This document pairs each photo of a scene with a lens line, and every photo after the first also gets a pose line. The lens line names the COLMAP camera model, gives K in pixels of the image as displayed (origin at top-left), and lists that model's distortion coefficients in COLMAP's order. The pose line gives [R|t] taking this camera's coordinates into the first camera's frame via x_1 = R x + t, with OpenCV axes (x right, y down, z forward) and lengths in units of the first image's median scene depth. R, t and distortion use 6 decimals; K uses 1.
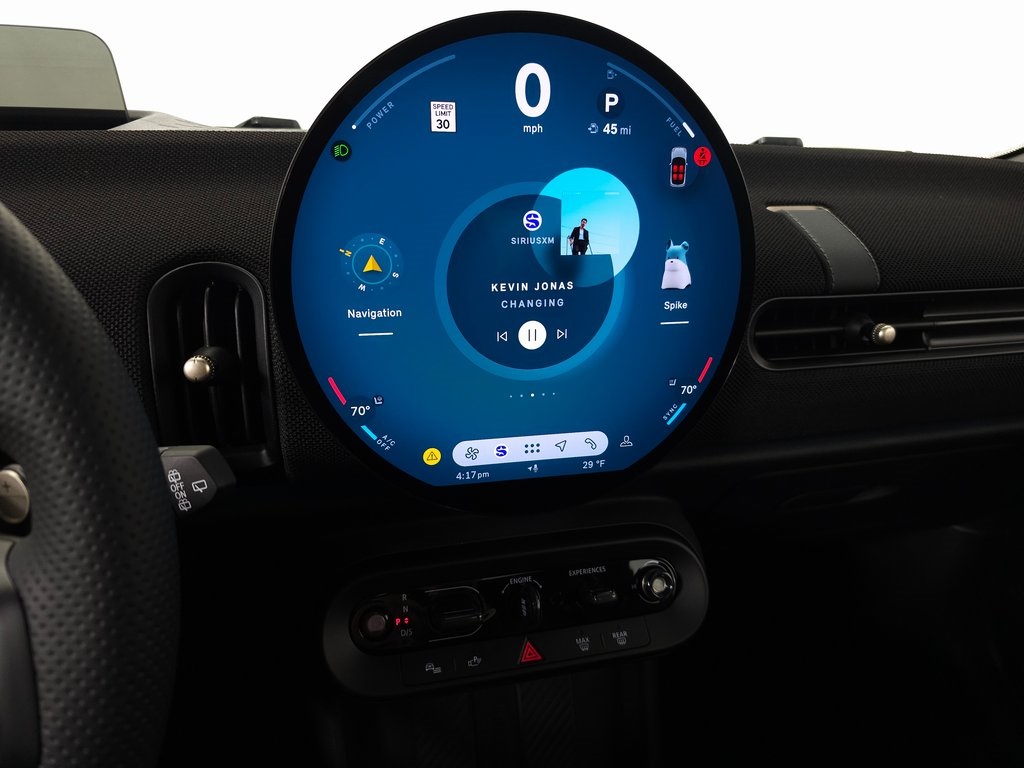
lens RADIAL K [[685.9, 0, 512.0], [0, 685.9, 384.0], [0, 0, 1]] dist [0.026992, -0.000670]
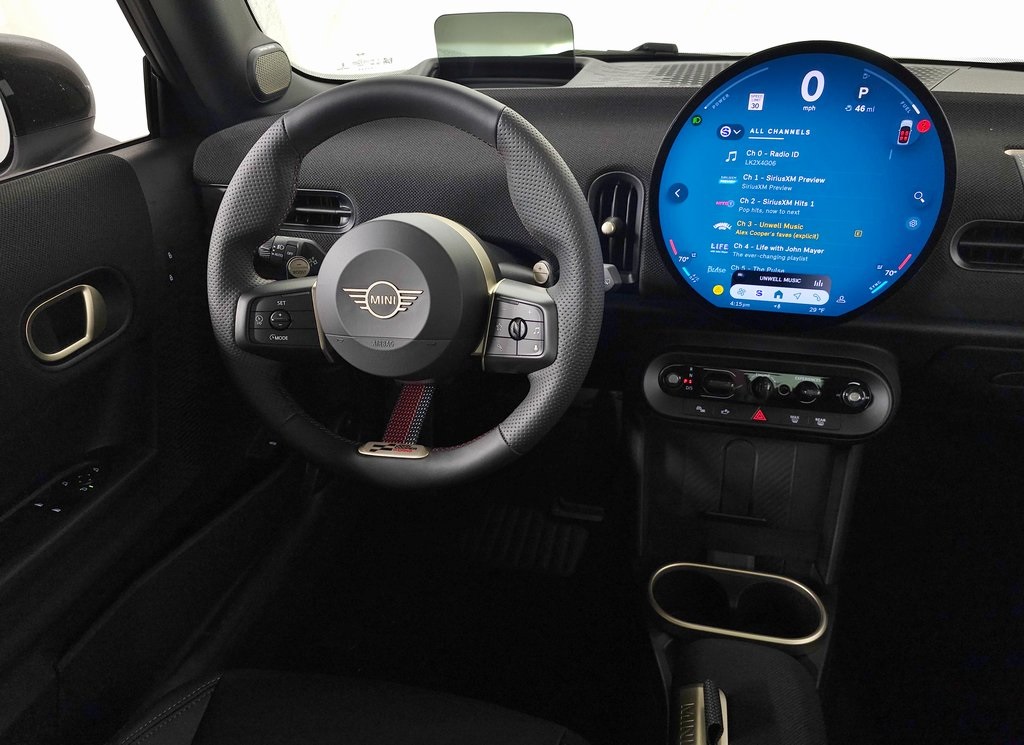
lens RADIAL K [[716.8, 0, 512.0], [0, 716.8, 372.5], [0, 0, 1]] dist [0.056634, -0.082158]
pose [[0.884148, 0.194476, -0.424807, 0.254928], [-0.118987, 0.972996, 0.197789, 0.005860], [0.451801, -0.124328, 0.883413, -0.968112]]
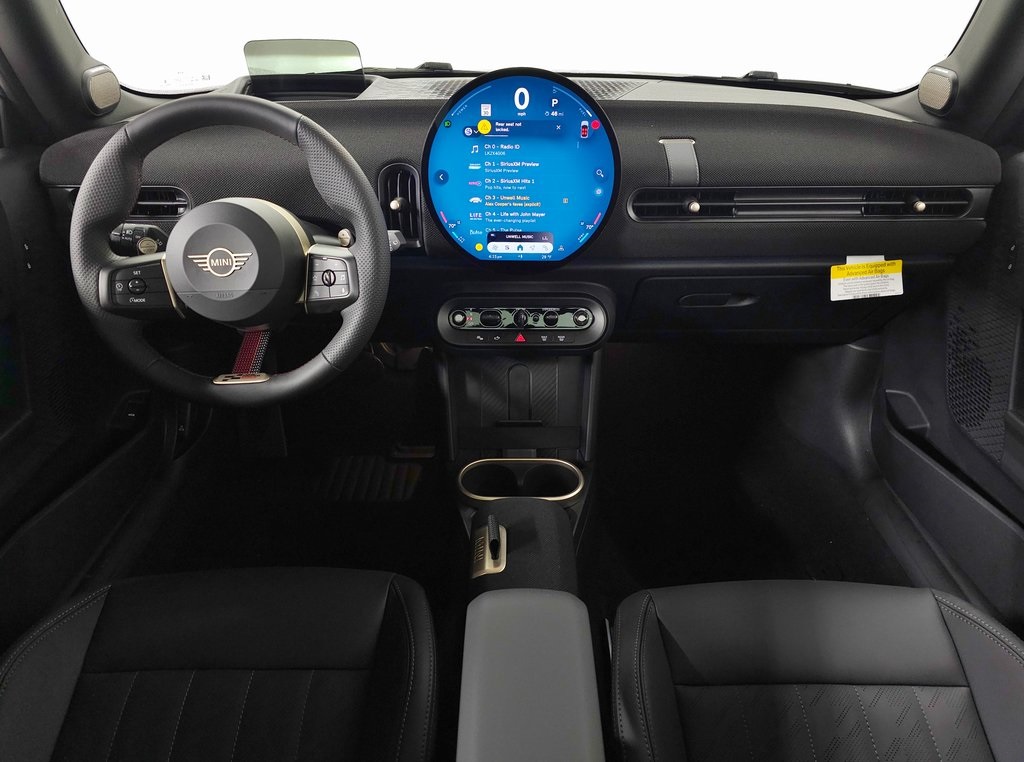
lens RADIAL K [[694.1, 0, 512.0], [0, 694.1, 381.0], [0, 0, 1]] dist [0.059662, -0.078948]
pose [[0.966007, 0.111802, -0.233091, 0.653670], [-0.067374, 0.979366, 0.190532, 0.092771], [0.249584, -0.168351, 0.953607, -1.498783]]
